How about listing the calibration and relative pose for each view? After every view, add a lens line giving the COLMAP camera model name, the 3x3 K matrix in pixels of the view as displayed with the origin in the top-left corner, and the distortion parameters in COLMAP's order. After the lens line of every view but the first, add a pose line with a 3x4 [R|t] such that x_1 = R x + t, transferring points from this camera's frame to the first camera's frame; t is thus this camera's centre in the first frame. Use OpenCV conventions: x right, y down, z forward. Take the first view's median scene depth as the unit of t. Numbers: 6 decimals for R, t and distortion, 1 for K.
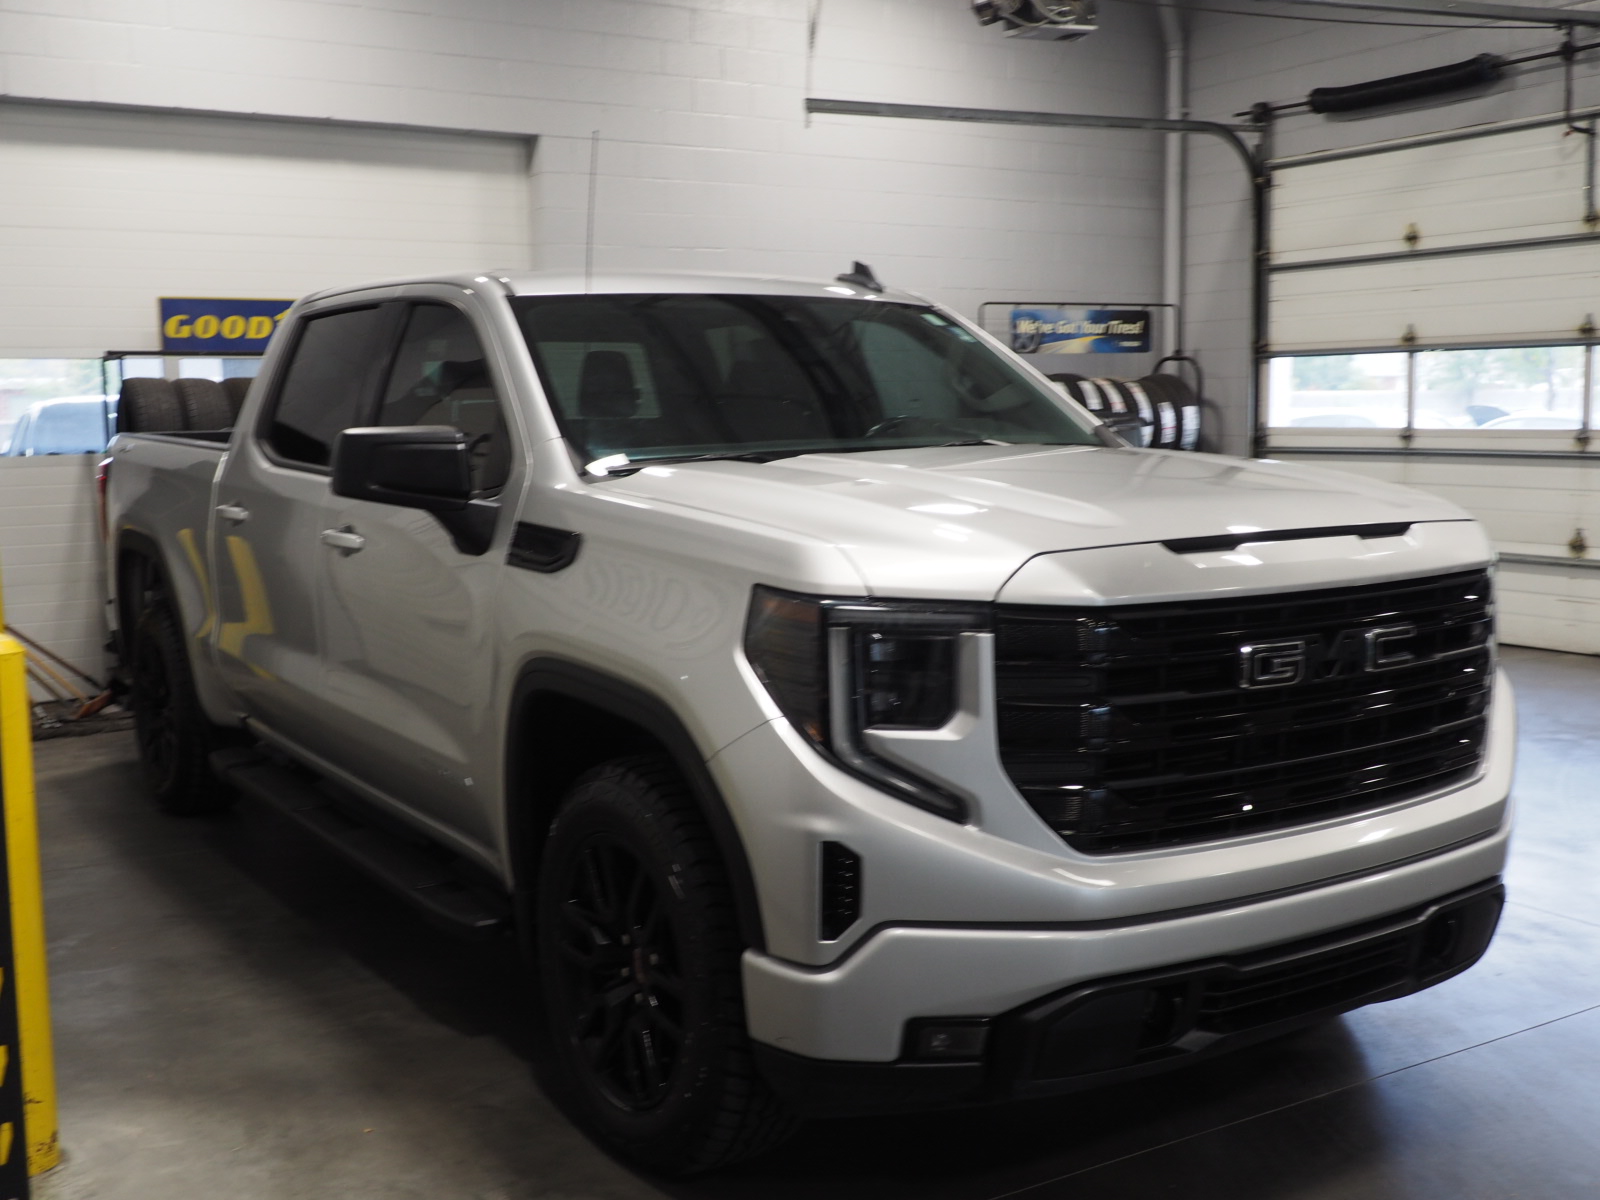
lens RADIAL K [[1717.7, 0, 797.6], [0, 1717.7, 597.4], [0, 0, 1]] dist [-0.003848, 0.000000]
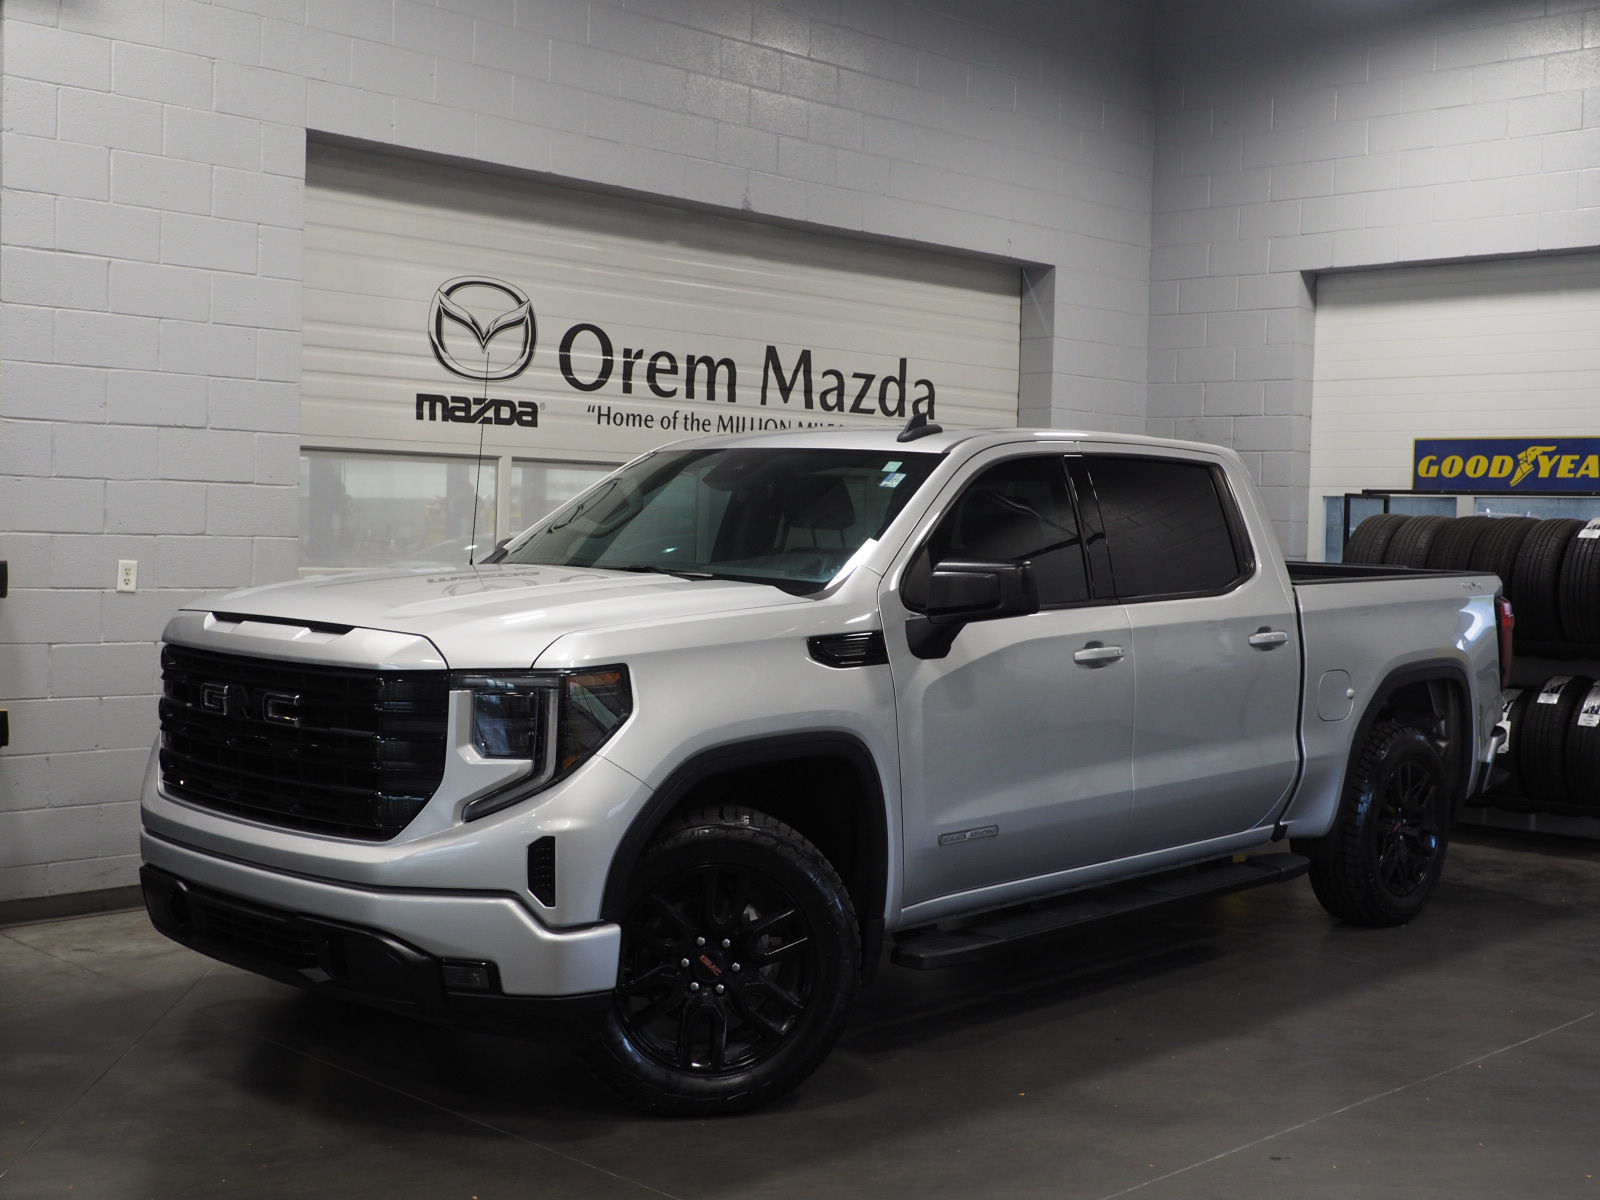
lens RADIAL K [[1954.2, 0, 801.1], [0, 1954.2, 601.5], [0, 0, 1]] dist [-0.055122, 0.000000]
pose [[0.219012, 0.058307, -0.973978, 1.801783], [-0.138292, 0.989991, 0.028169, -0.145349], [0.965872, 0.128524, 0.224883, 0.959081]]
